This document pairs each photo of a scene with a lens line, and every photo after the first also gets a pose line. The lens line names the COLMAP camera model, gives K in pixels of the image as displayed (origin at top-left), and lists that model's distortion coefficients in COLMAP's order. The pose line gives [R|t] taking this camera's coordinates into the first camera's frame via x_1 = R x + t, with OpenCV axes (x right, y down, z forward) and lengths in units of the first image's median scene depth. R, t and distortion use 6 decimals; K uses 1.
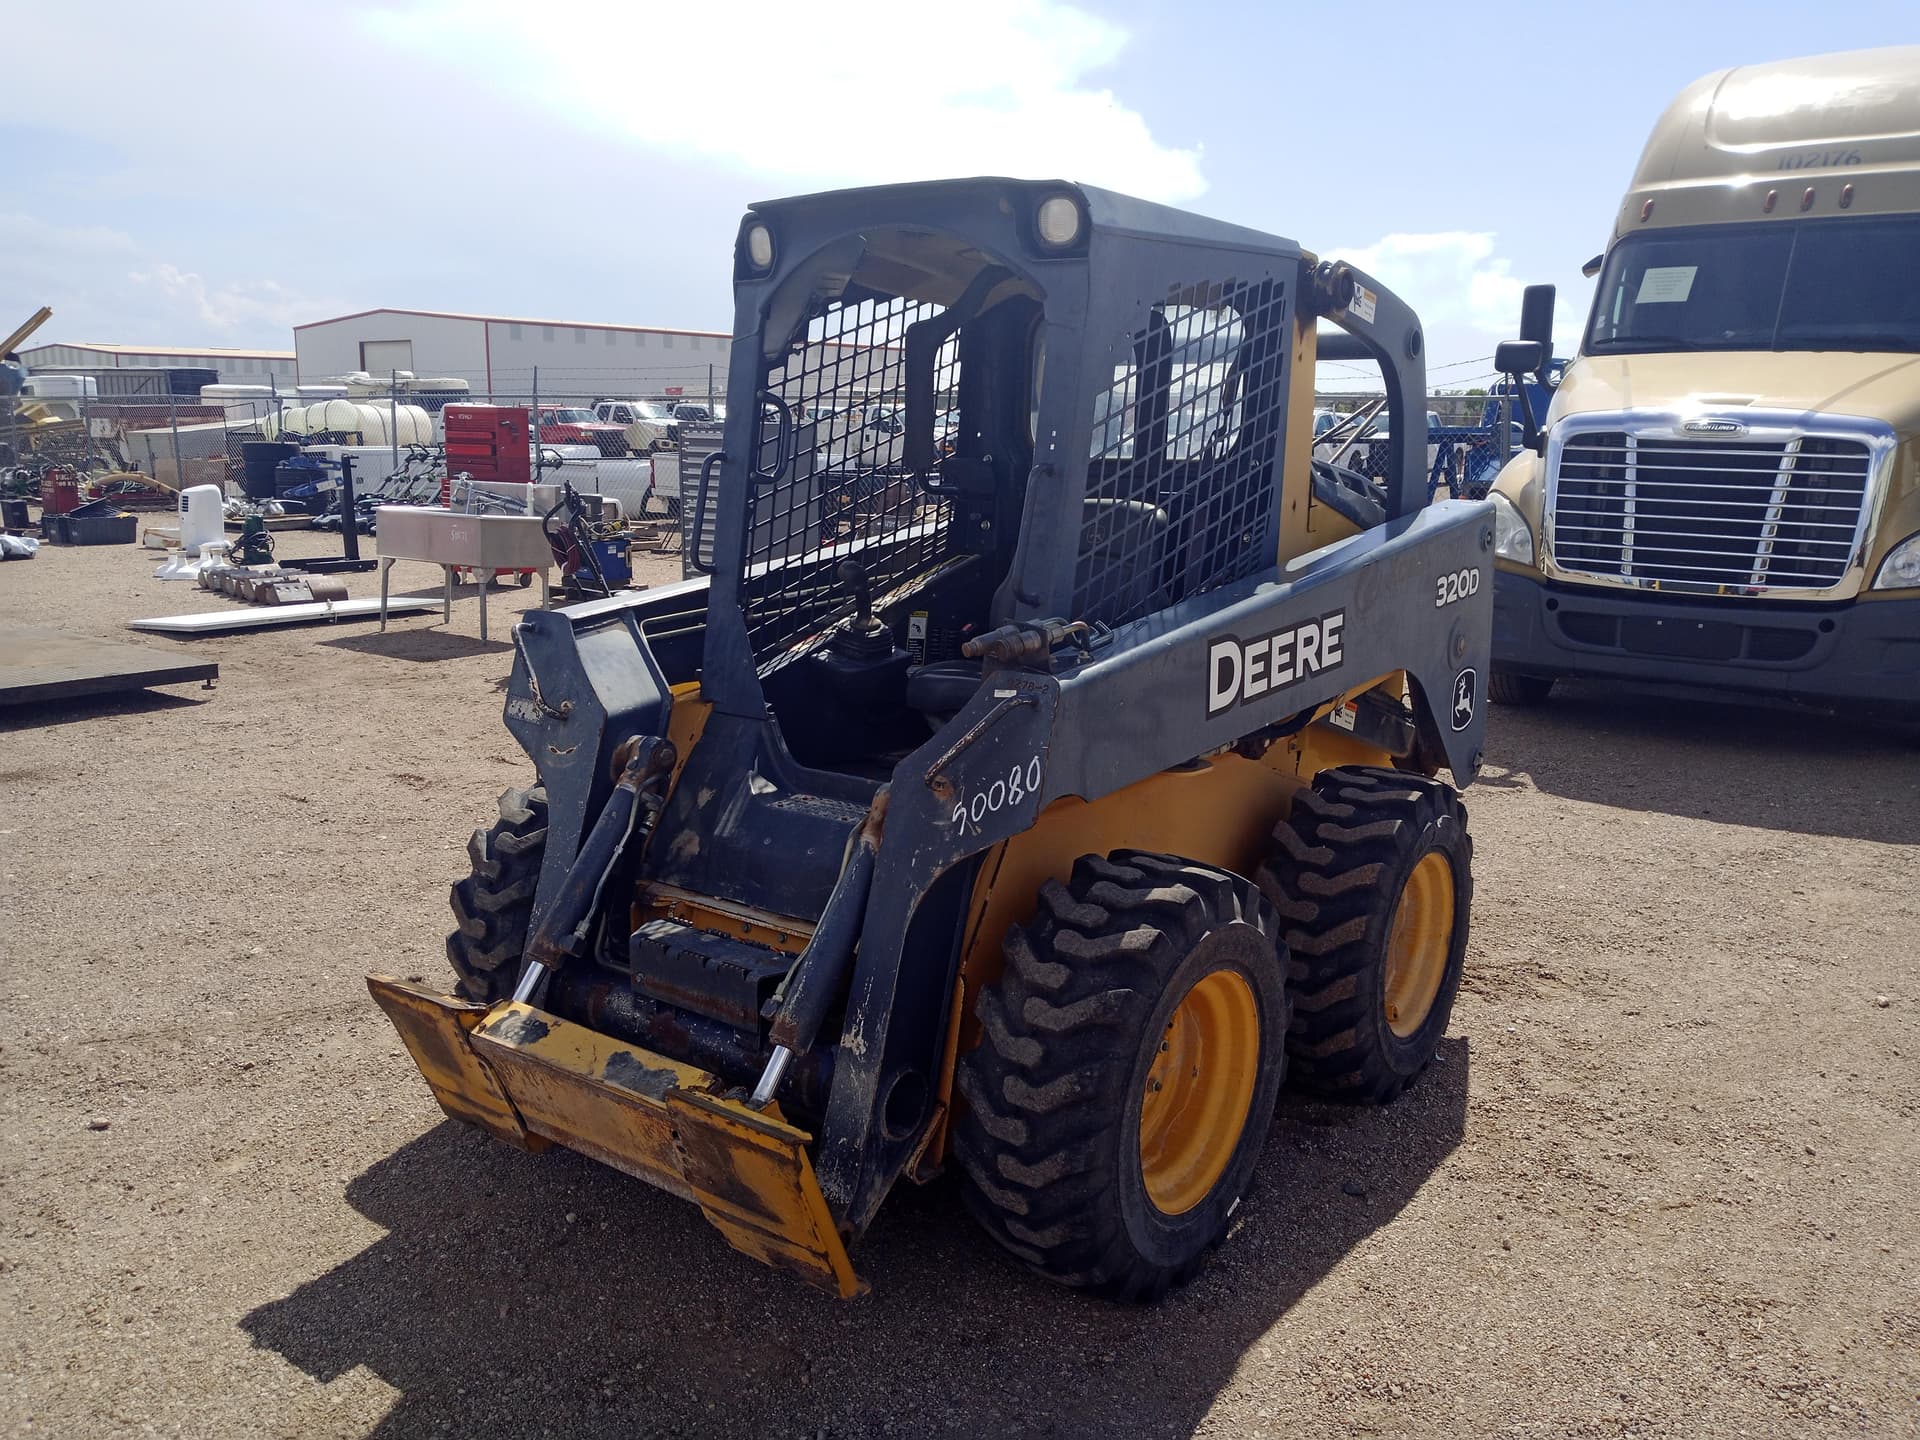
lens RADIAL K [[1597.9, 0, 947.6], [0, 1597.9, 724.4], [0, 0, 1]] dist [-0.001621, -0.005263]
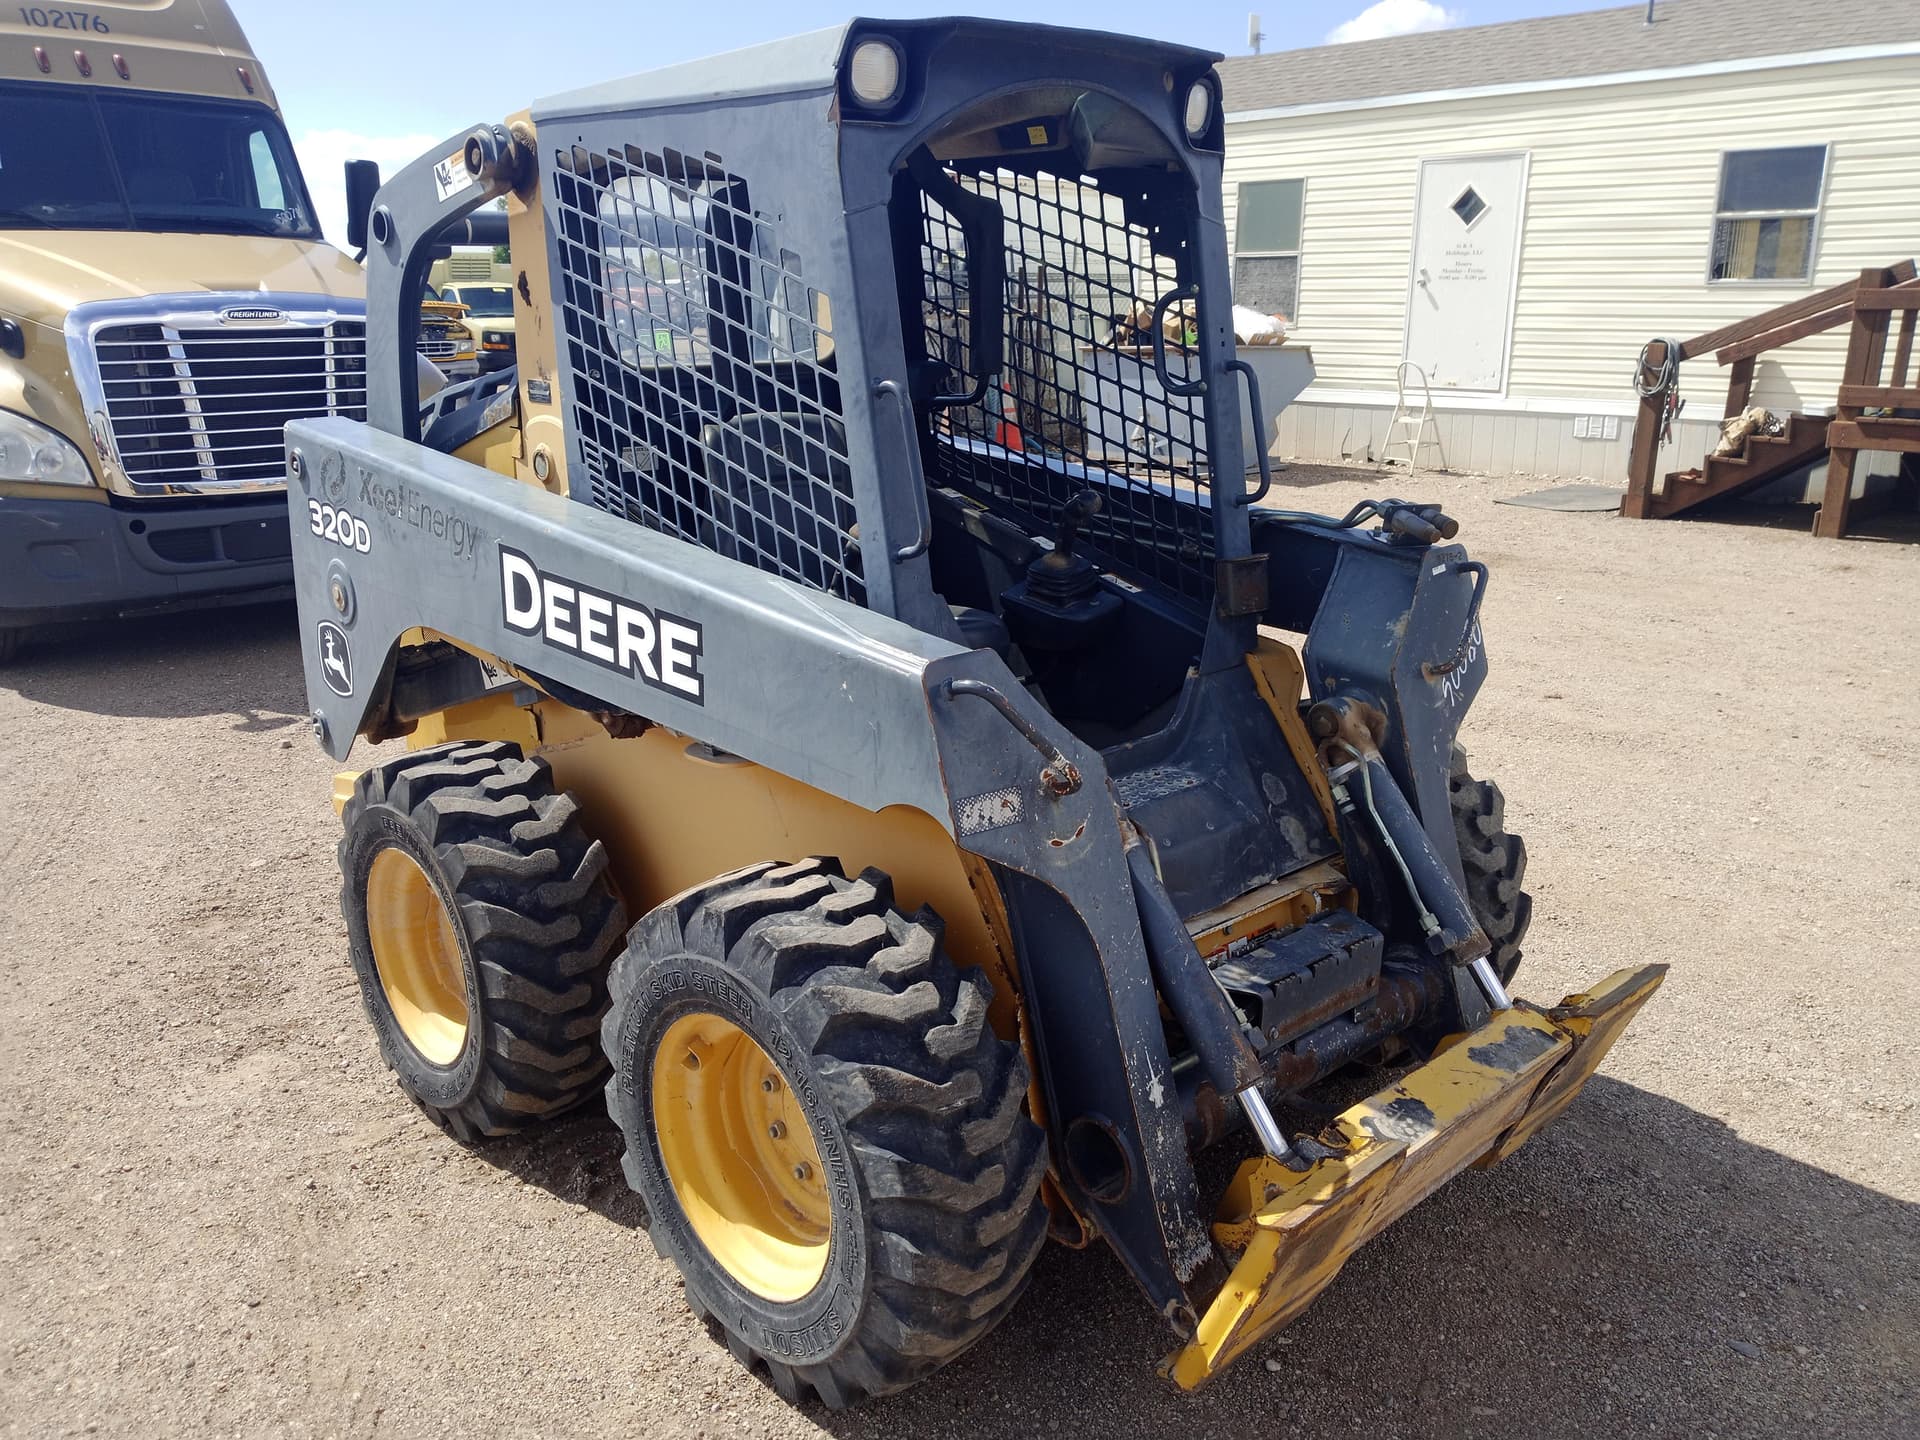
lens RADIAL K [[1597.9, 0, 947.6], [0, 1597.9, 724.4], [0, 0, 1]] dist [-0.001621, -0.005263]
pose [[0.138397, -0.267079, 0.953685, -0.442625], [0.196171, 0.951265, 0.237933, -0.099790], [-0.970754, 0.154156, 0.184046, 0.465183]]
